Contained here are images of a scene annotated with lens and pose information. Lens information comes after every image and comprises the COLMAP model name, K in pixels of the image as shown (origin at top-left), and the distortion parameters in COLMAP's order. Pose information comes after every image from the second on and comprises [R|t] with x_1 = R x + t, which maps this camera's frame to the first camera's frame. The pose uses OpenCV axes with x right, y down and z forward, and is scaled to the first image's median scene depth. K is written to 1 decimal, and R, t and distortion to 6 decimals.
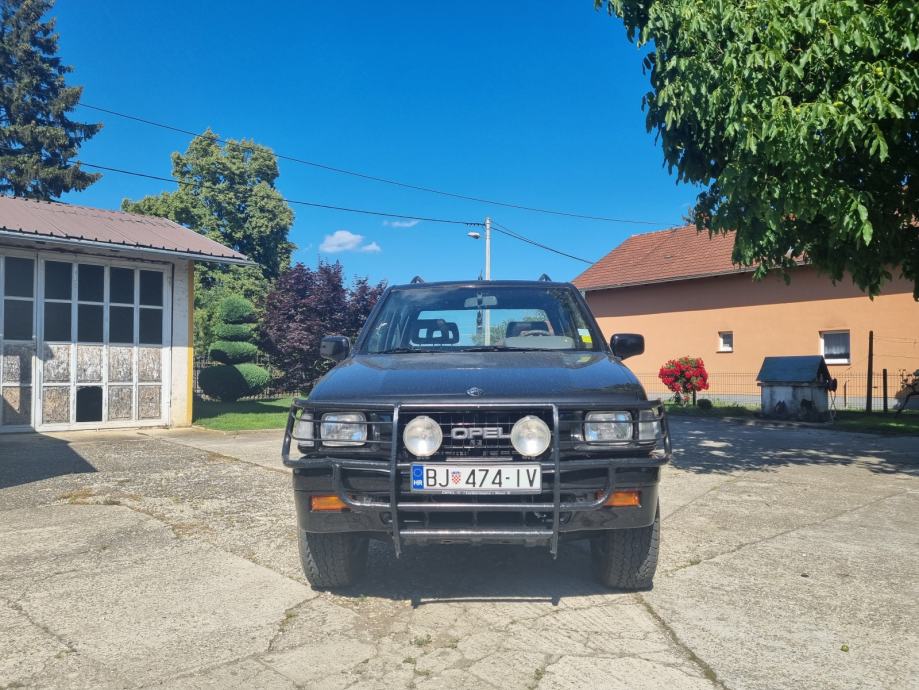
lens RADIAL K [[1031.4, 0, 460.2], [0, 1031.4, 364.8], [0, 0, 1]] dist [-0.090728, -0.029645]
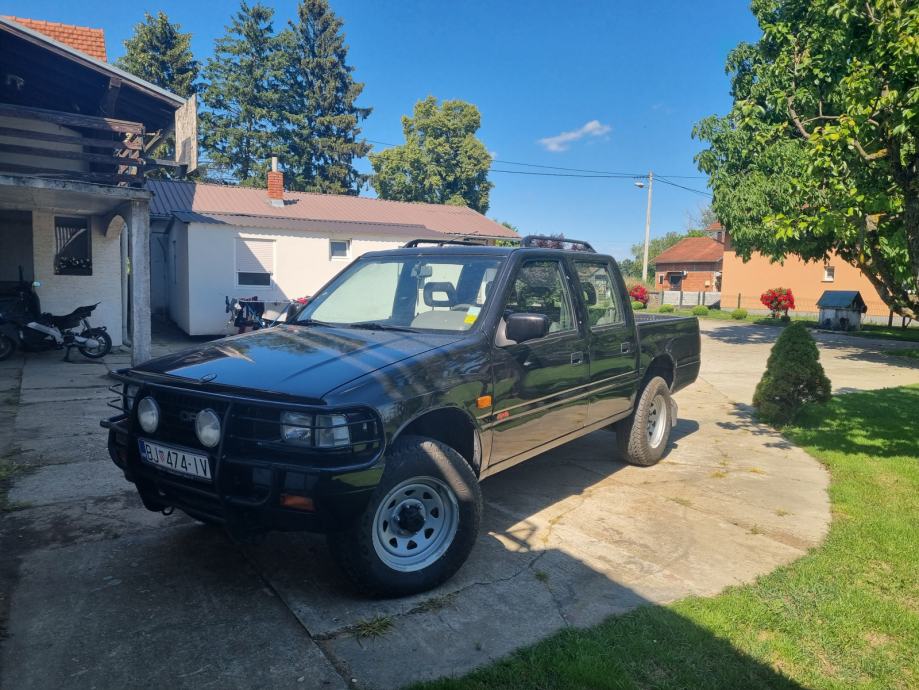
lens RADIAL K [[814.8, 0, 459.5], [0, 814.8, 345.0], [0, 0, 1]] dist [0.078375, -0.004060]
pose [[0.980639, 0.040088, -0.191679, -0.005565], [-0.024798, 0.996364, 0.081514, -0.005812], [0.194249, -0.075182, 0.978067, -0.163116]]
